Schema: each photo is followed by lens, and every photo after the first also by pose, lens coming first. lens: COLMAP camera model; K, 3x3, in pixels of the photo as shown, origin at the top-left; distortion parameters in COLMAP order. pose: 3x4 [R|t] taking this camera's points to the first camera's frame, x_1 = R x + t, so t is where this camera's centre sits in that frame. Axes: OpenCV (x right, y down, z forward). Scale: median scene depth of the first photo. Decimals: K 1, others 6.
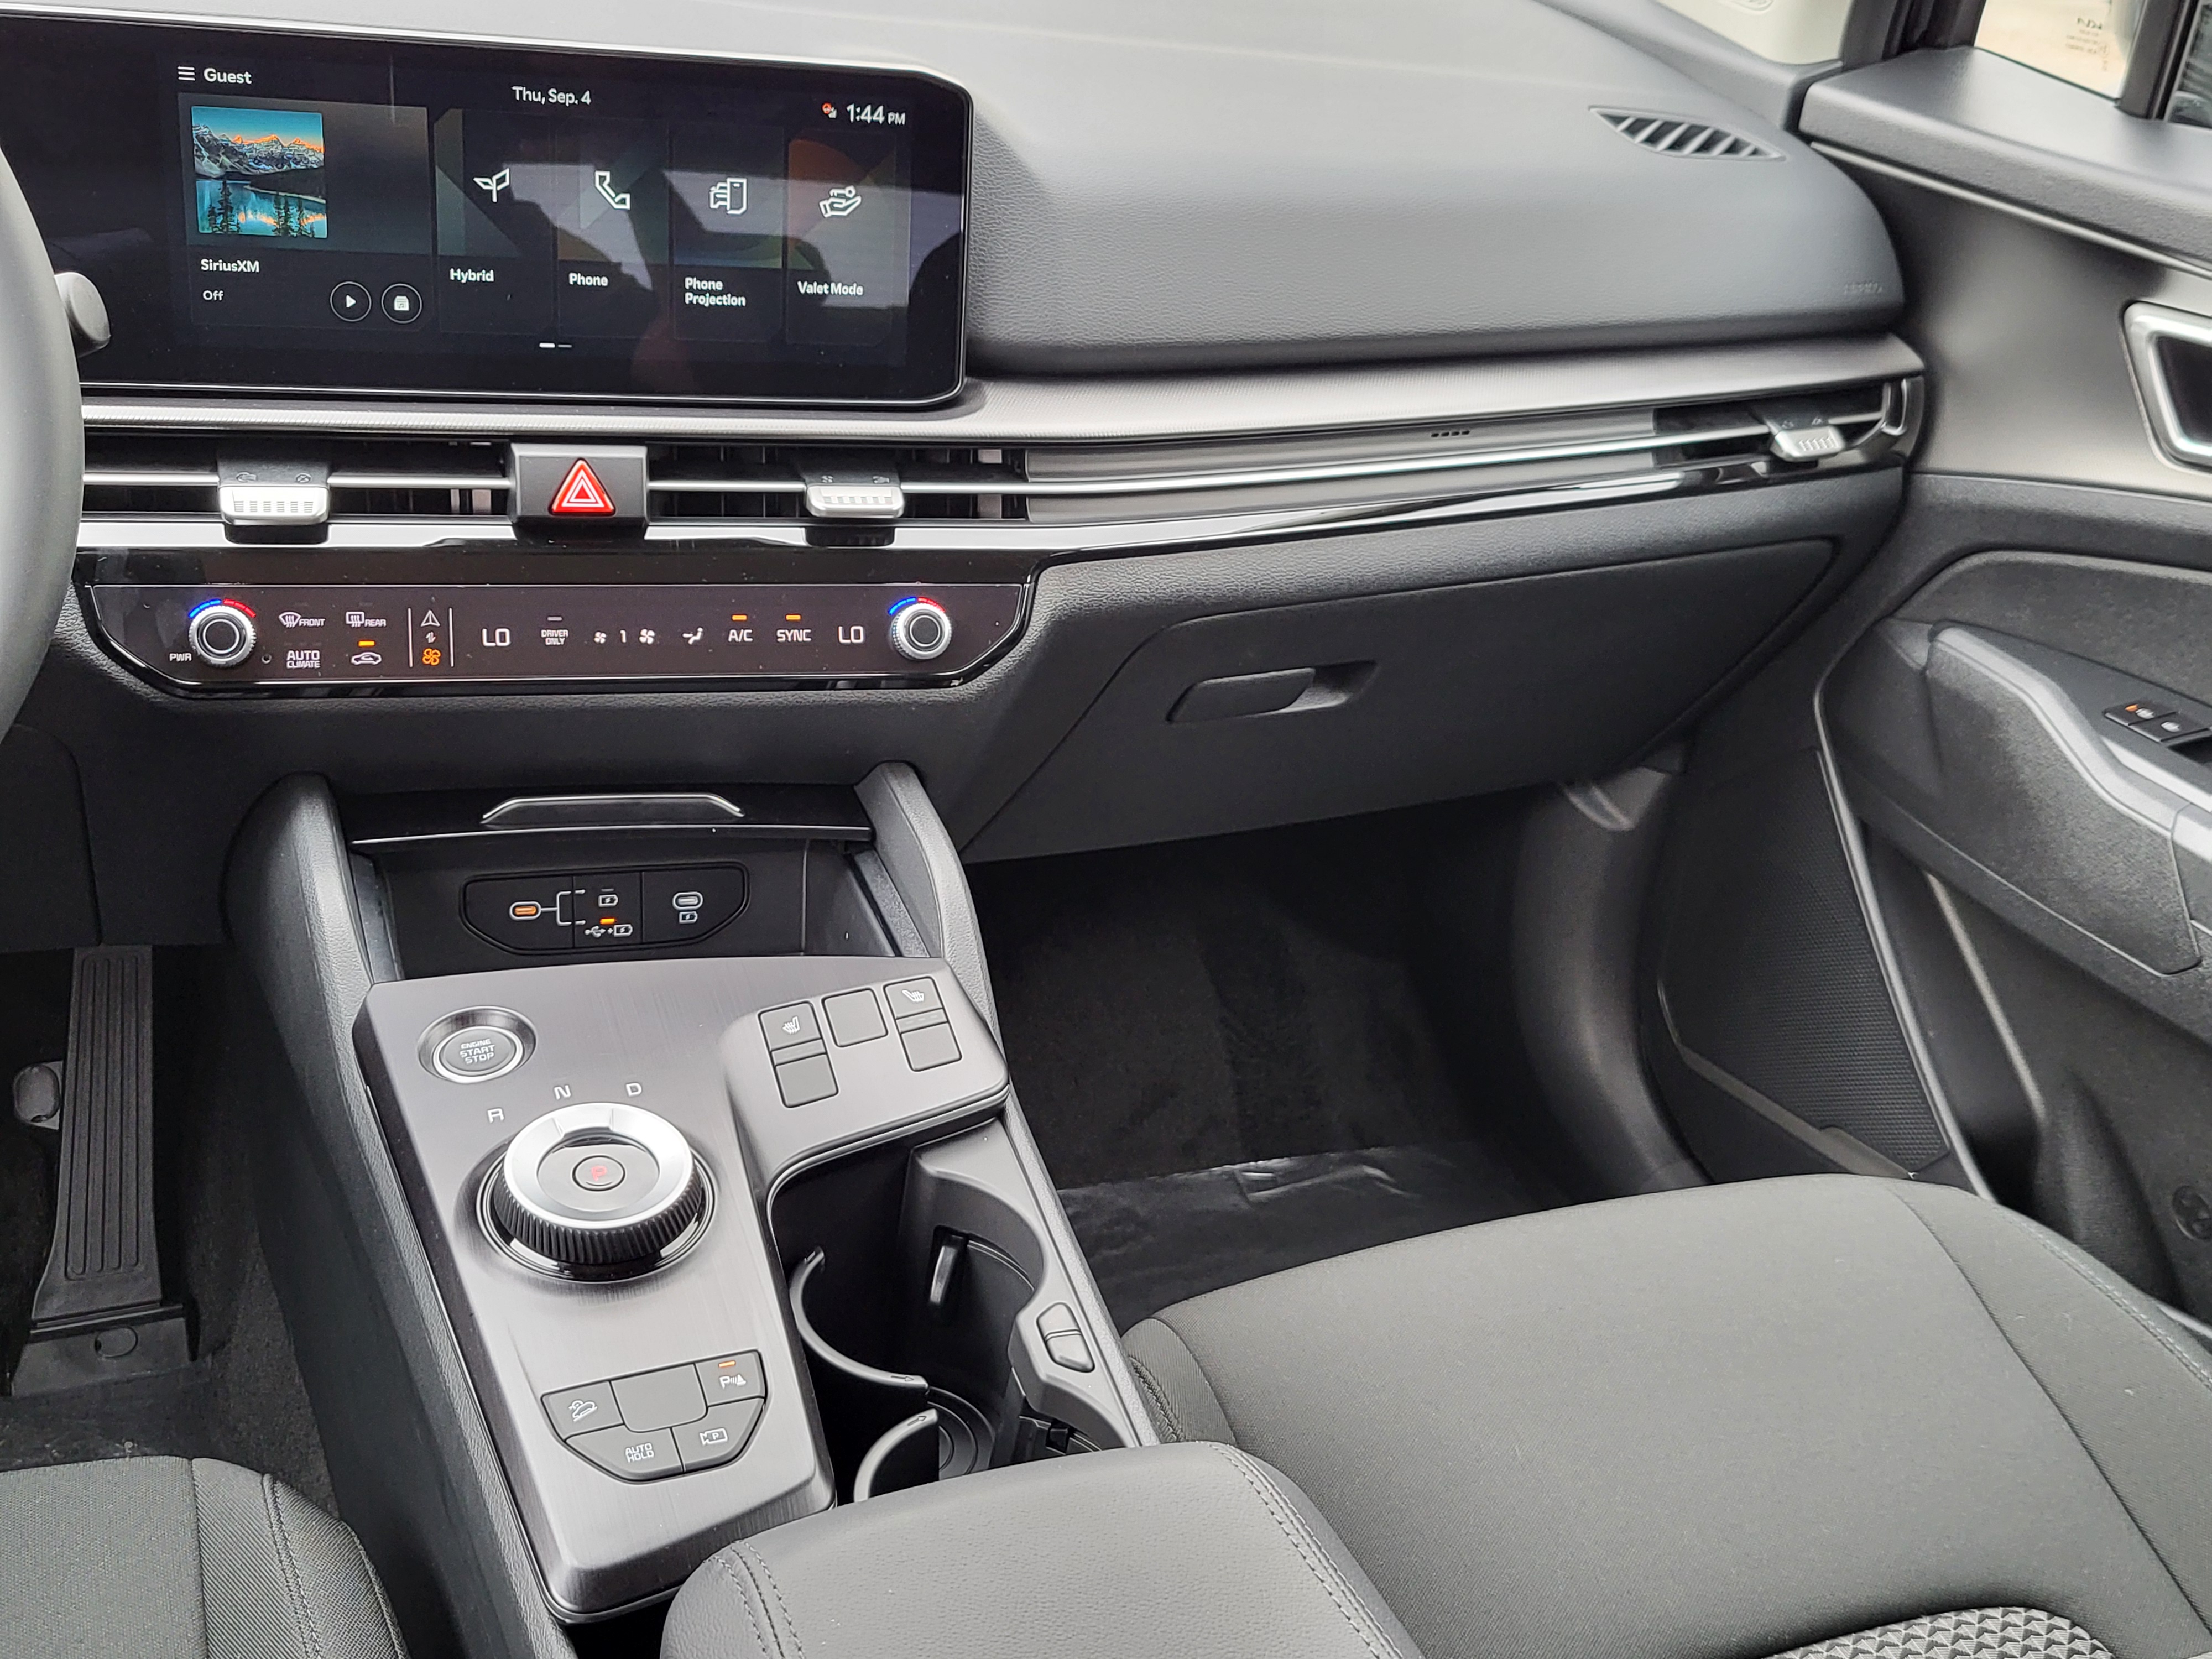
lens RADIAL K [[2310.0, 0, 1106.0], [0, 2310.0, 829.5], [0, 0, 1]] dist [0.012121, 0.025251]
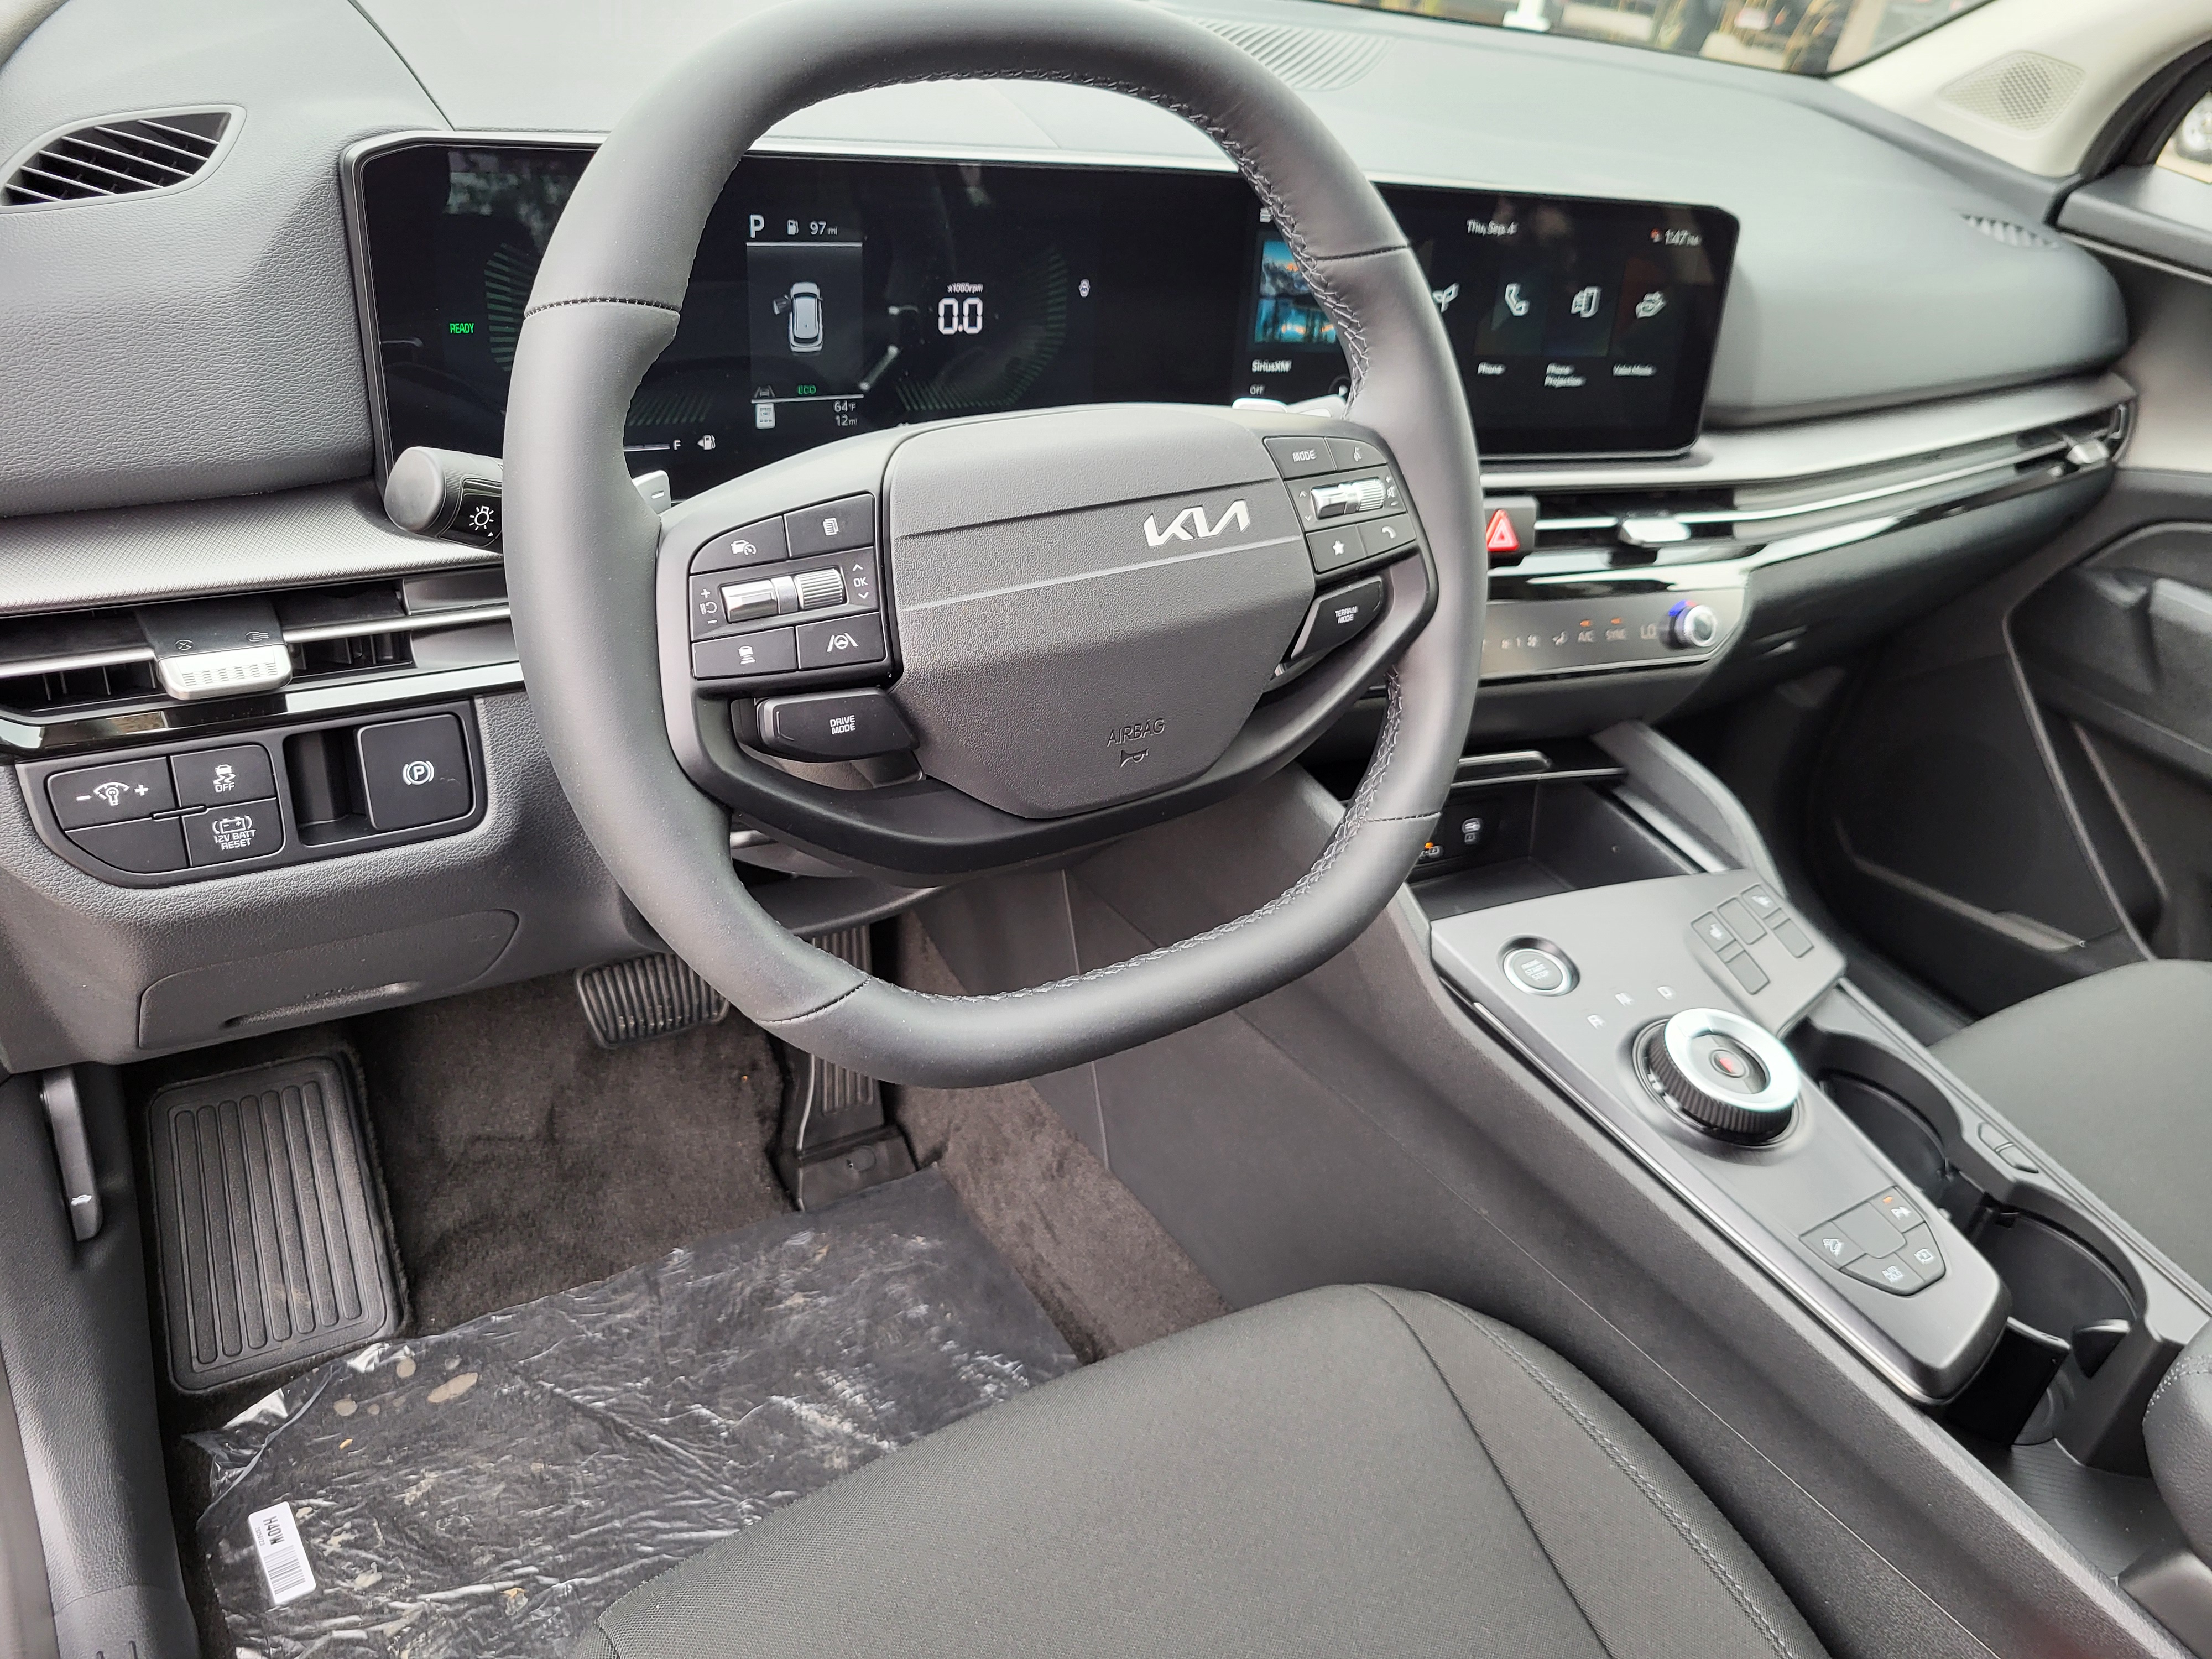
lens RADIAL K [[1657.4, 0, 1106.0], [0, 1657.4, 829.5], [0, 0, 1]] dist [-0.001802, -0.001821]
pose [[0.984547, -0.053973, 0.166593, -0.614068], [0.034788, 0.992639, 0.116006, -0.096475], [-0.171628, -0.108418, 0.979178, 0.093277]]
